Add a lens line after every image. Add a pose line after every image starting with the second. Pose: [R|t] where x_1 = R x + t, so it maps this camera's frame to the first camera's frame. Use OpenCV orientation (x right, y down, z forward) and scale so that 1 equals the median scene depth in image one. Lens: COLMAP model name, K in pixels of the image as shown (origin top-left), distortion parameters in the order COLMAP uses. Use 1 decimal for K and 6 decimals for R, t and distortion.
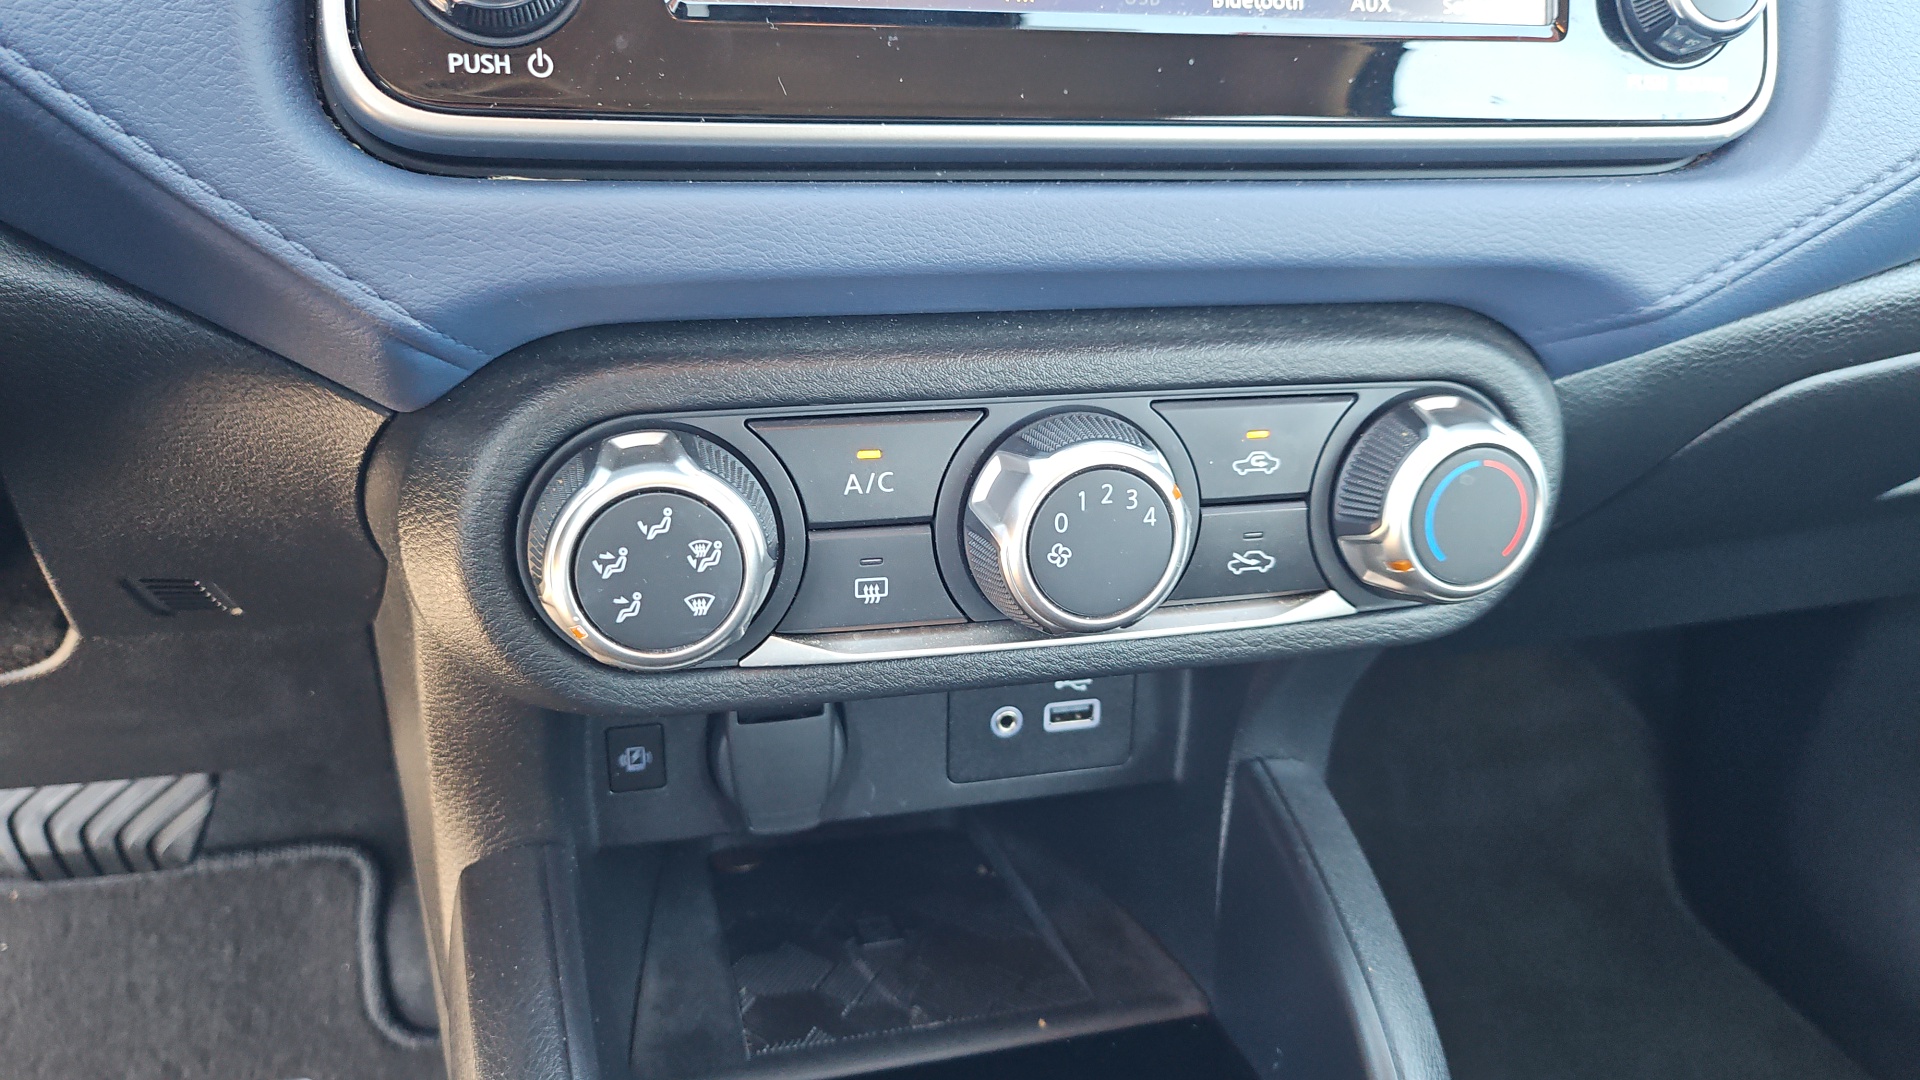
lens RADIAL K [[1341.8, 0, 994.4], [0, 1341.8, 563.9], [0, 0, 1]] dist [0.046770, -0.058753]
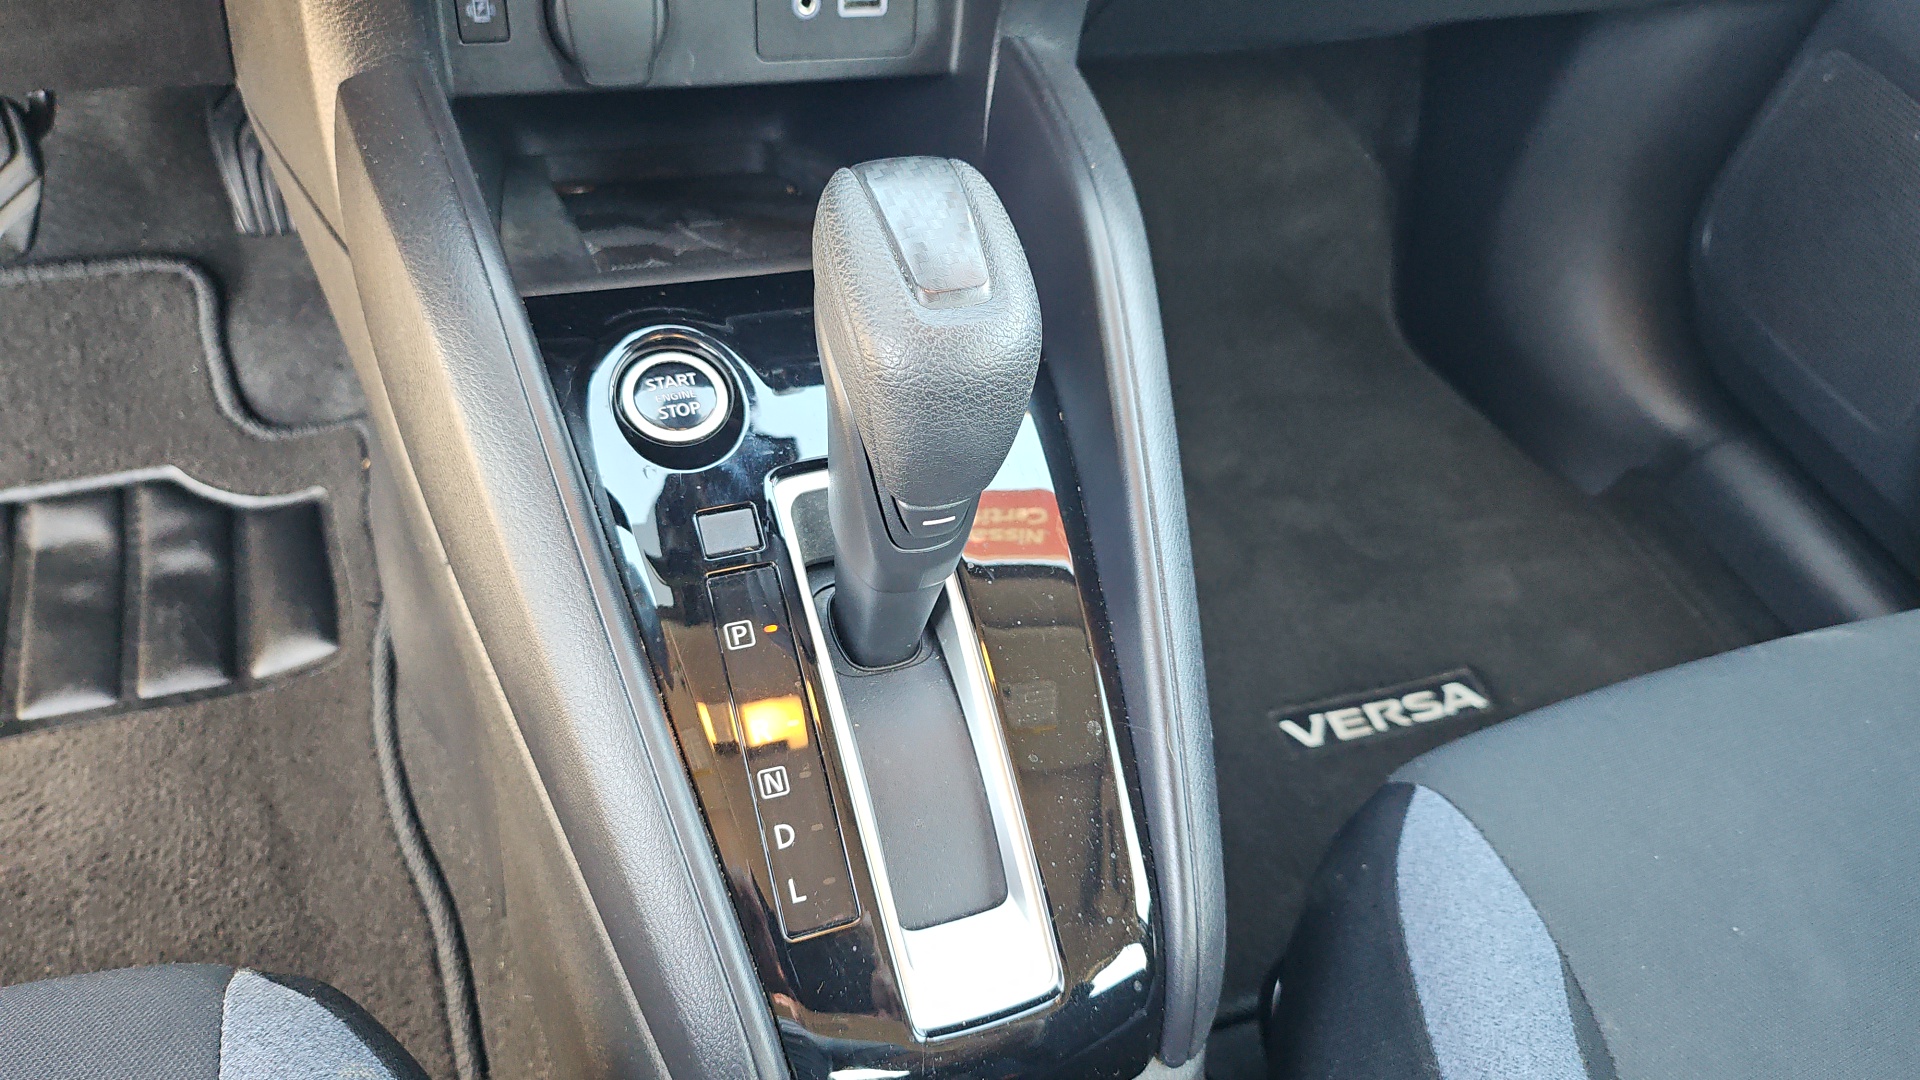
lens RADIAL K [[1350.7, 0, 977.6], [0, 1350.7, 538.6], [0, 0, 1]] dist [0.048355, -0.064352]
pose [[0.992299, -0.020634, 0.122137, 0.001505], [-0.012377, 0.964578, 0.263508, 0.137369], [-0.123248, -0.262991, 0.956894, -0.144874]]
